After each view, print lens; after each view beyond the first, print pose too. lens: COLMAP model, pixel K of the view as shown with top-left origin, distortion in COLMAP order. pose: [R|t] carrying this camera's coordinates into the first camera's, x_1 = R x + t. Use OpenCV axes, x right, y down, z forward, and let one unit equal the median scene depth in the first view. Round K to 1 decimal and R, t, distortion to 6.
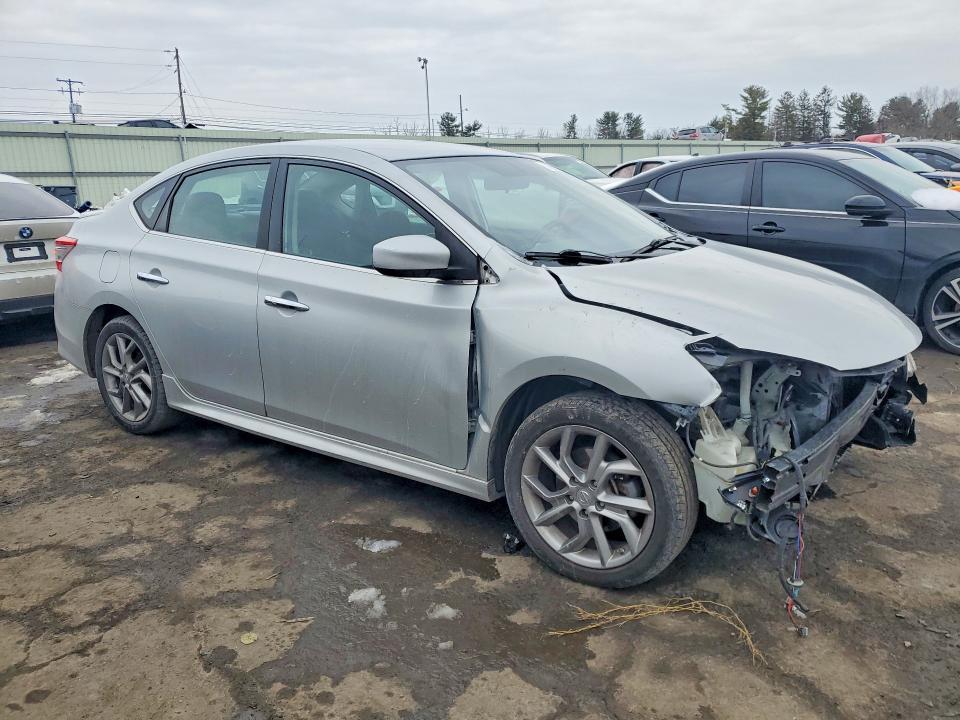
lens RADIAL K [[737.8, 0, 487.9], [0, 737.8, 359.5], [0, 0, 1]] dist [0.005340, 0.014539]
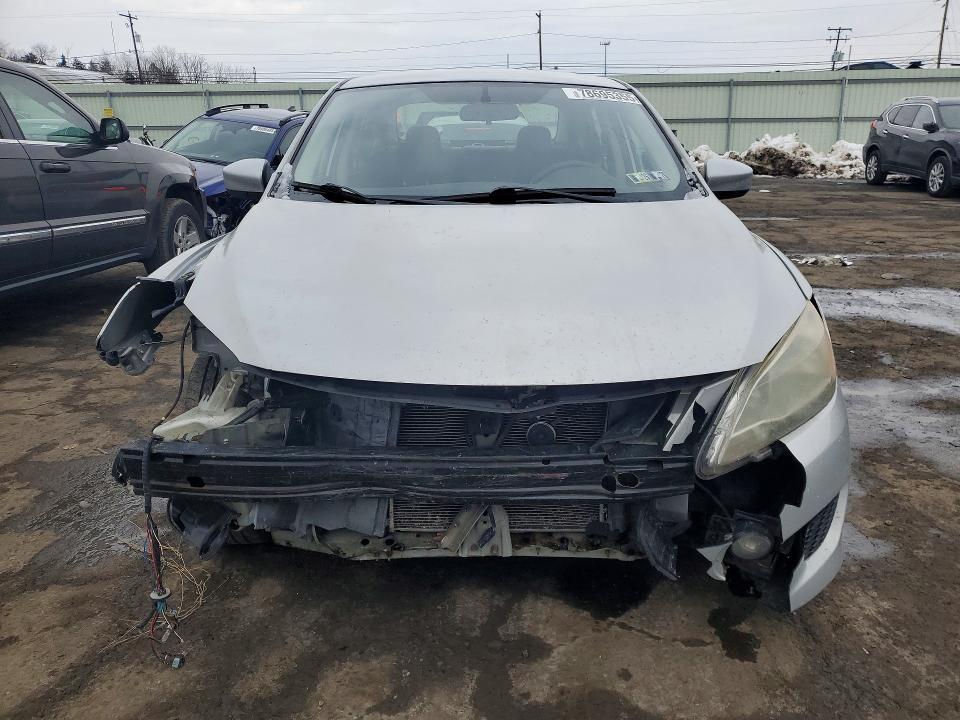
lens RADIAL K [[737.8, 0, 484.1], [0, 737.8, 358.2], [0, 0, 1]] dist [0.005340, 0.014539]
pose [[0.607083, 0.239405, -0.757717, 0.150008], [-0.191409, 0.969517, 0.152968, -0.018284], [0.771241, 0.052169, 0.634402, 0.093912]]
